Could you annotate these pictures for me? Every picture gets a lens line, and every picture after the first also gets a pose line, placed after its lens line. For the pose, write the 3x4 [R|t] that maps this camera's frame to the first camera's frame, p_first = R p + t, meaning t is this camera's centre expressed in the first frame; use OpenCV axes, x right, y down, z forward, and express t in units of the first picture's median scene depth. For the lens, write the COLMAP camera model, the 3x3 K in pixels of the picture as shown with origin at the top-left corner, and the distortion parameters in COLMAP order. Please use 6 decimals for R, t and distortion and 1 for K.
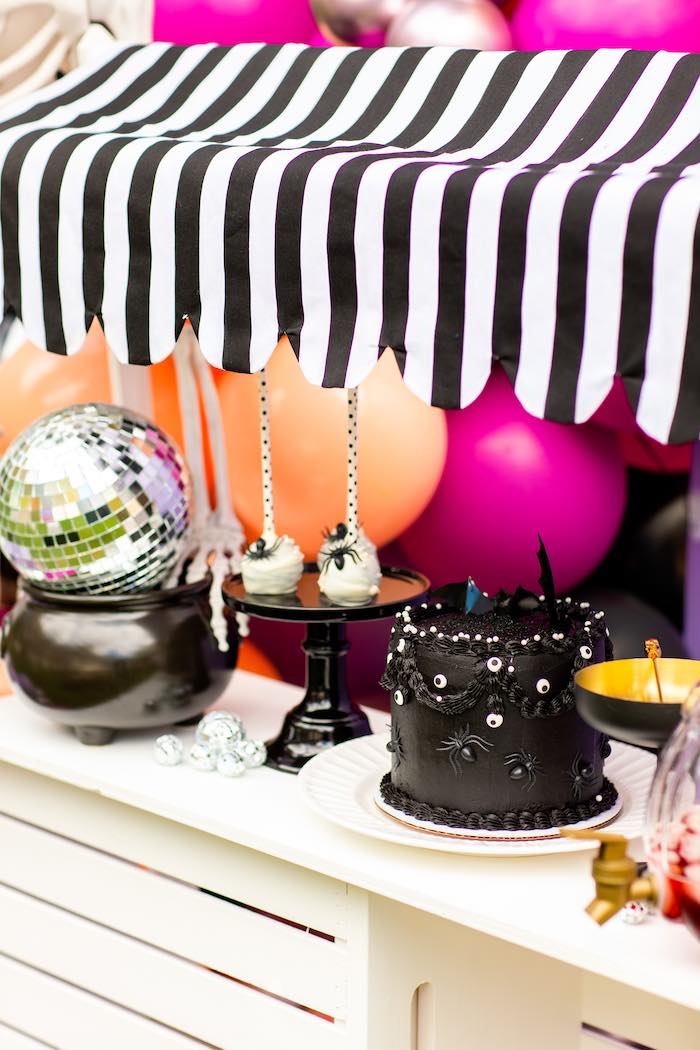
lens RADIAL K [[2540.8, 0, 348.6], [0, 2540.8, 523.4], [0, 0, 1]] dist [-0.057696, 0.000000]
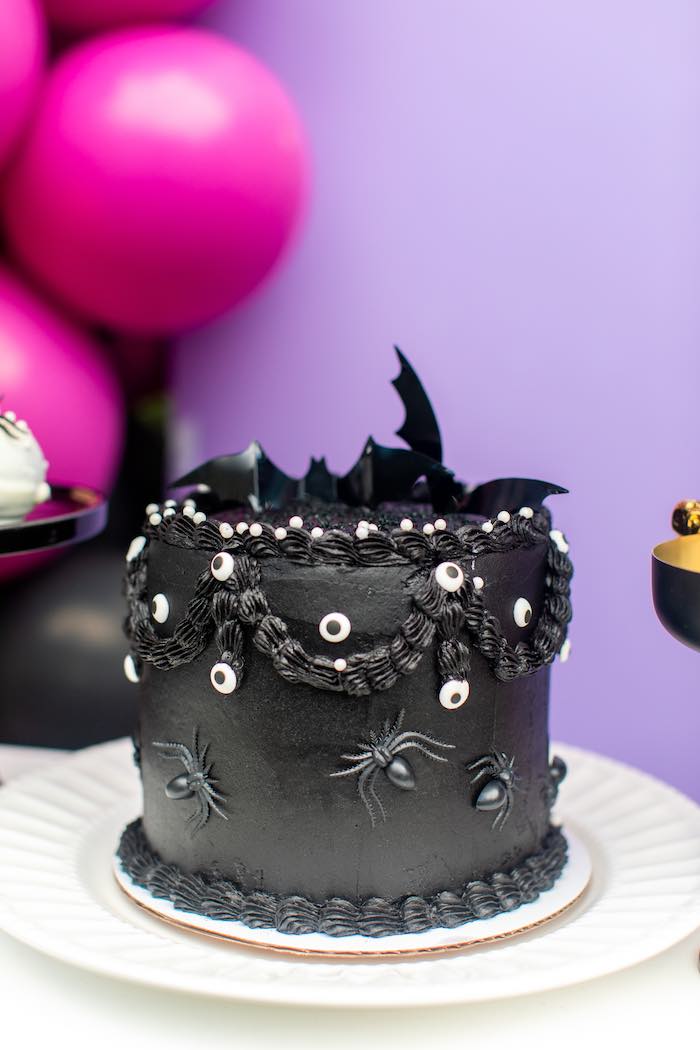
lens RADIAL K [[1557.2, 0, 348.5], [0, 1557.2, 417.7], [0, 0, 1]] dist [-0.002147, 0.000000]
pose [[0.846952, -0.037885, 0.530319, -0.114122], [0.100907, 0.990783, -0.090375, 0.049996], [-0.522007, 0.130057, 0.842968, 0.749547]]
